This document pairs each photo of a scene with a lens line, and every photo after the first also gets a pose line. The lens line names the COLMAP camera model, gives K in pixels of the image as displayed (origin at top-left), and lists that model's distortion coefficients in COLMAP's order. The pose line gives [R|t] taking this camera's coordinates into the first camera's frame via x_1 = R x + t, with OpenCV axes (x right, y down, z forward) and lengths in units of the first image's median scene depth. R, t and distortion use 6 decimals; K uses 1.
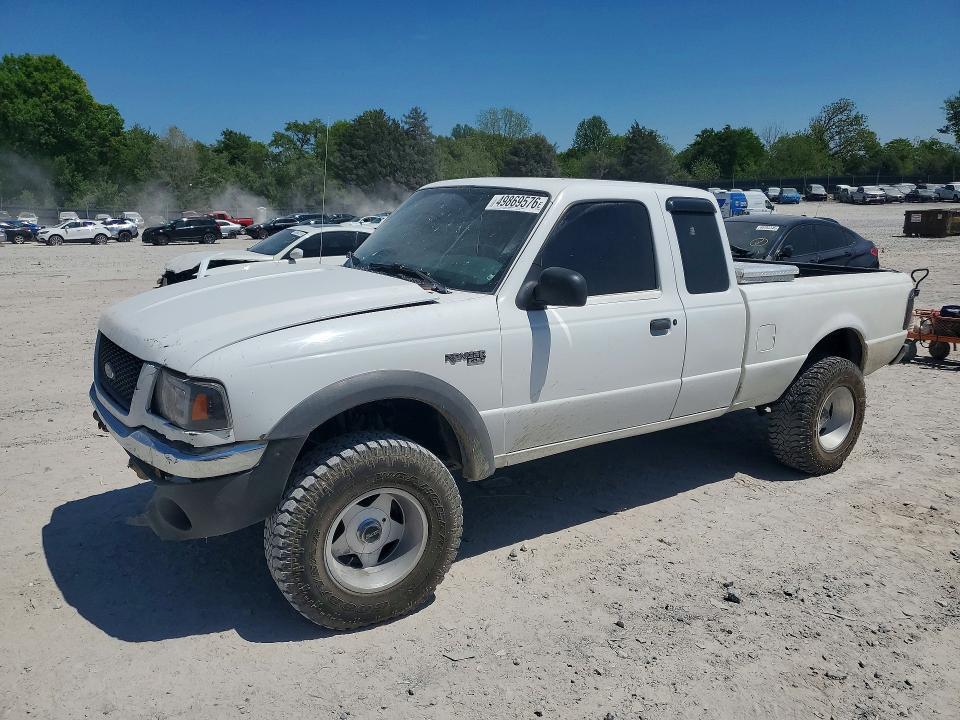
lens RADIAL K [[773.4, 0, 478.7], [0, 773.4, 362.3], [0, 0, 1]] dist [-0.020035, -0.000445]
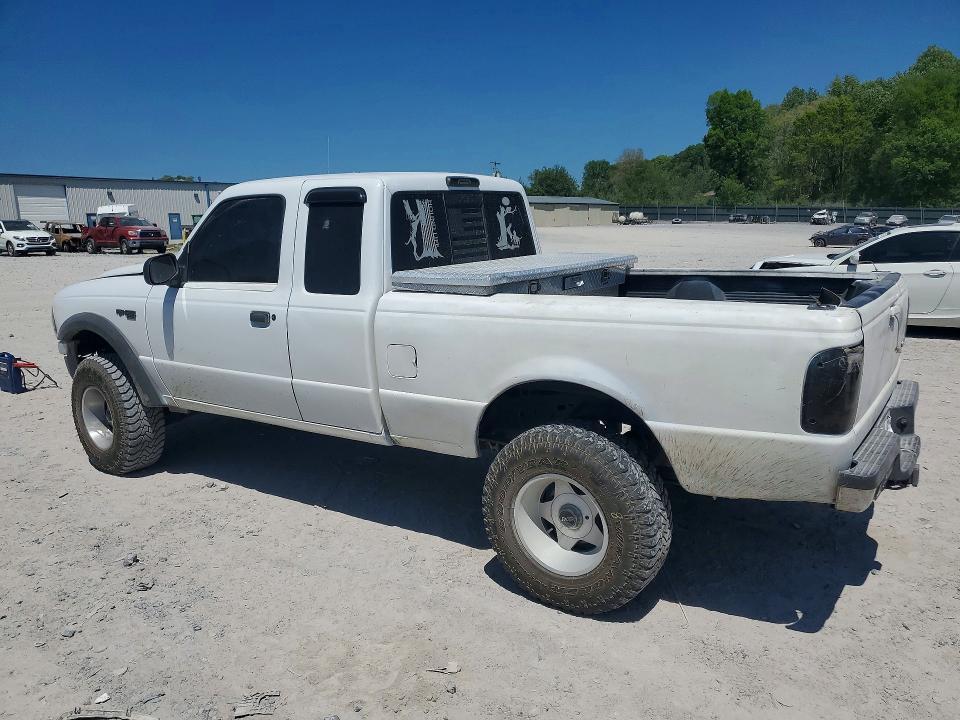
lens RADIAL K [[723.4, 0, 511.4], [0, 723.4, 366.4], [0, 0, 1]] dist [0.026164, 0.000991]
pose [[0.389874, 0.165155, -0.905937, 1.218807], [-0.159879, 0.980985, 0.110032, -0.140747], [0.906883, 0.101942, 0.408866, 0.903268]]
